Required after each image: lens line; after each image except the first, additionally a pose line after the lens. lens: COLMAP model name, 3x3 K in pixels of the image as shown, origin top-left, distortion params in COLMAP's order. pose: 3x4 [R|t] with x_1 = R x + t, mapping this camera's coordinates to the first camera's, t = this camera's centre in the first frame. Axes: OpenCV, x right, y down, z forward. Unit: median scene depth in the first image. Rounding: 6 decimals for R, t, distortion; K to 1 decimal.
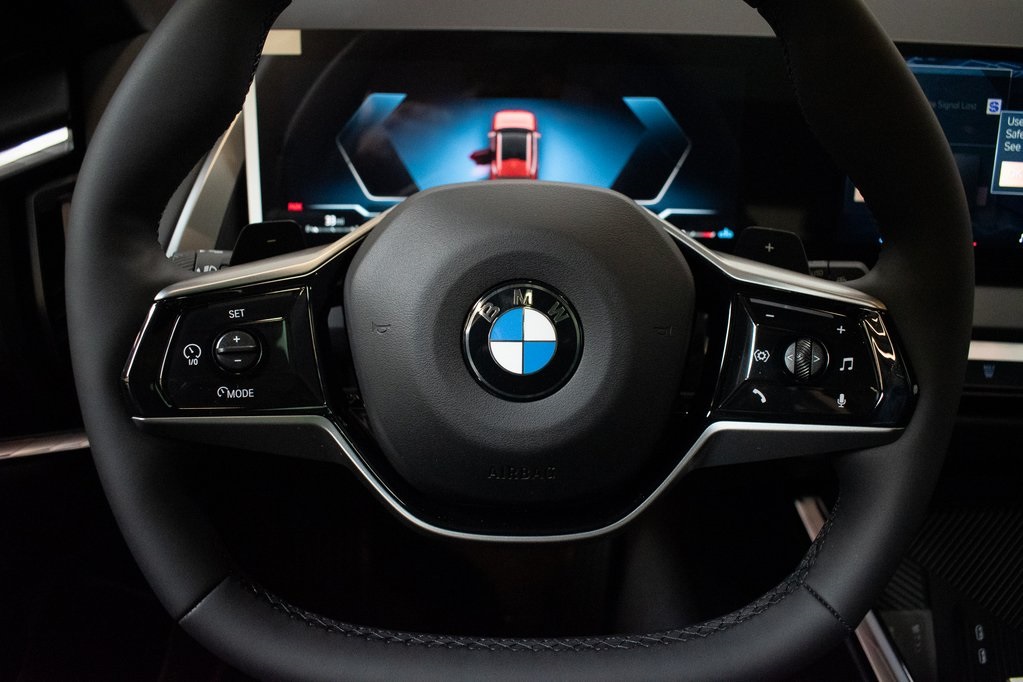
lens RADIAL K [[787.4, 0, 512.8], [0, 787.4, 339.8], [0, 0, 1]] dist [-0.101240, 0.007247]
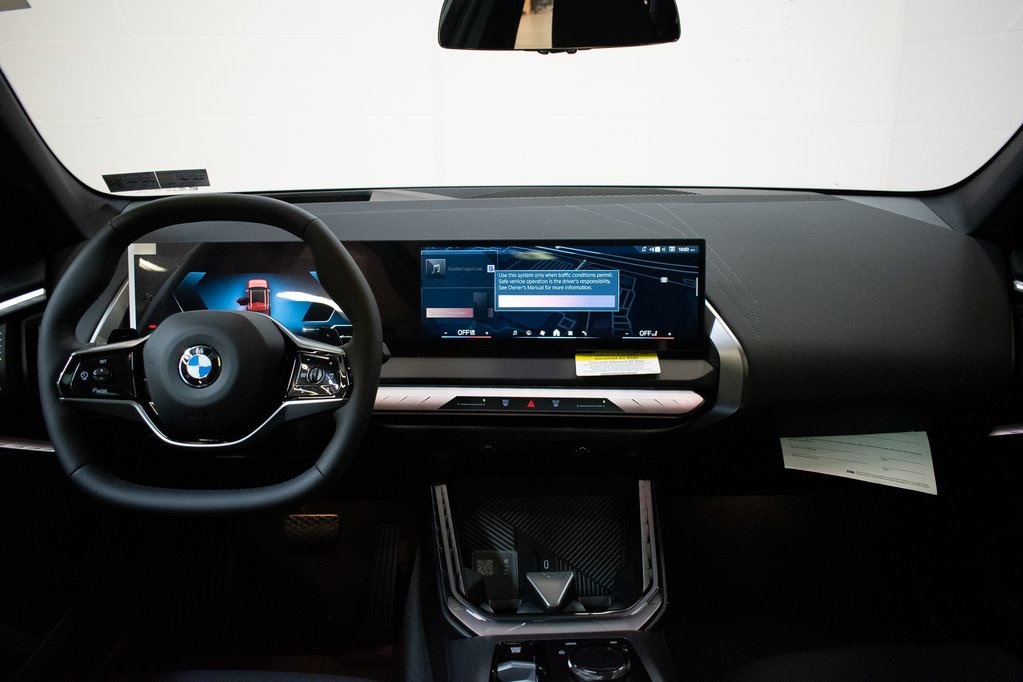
lens RADIAL K [[787.4, 0, 511.4], [0, 787.4, 340.4], [0, 0, 1]] dist [-0.101240, 0.007247]
pose [[0.999416, -0.017480, 0.029347, 0.636782], [0.022450, 0.983655, -0.178659, 0.261824], [-0.025745, 0.179214, 0.983473, -1.064063]]
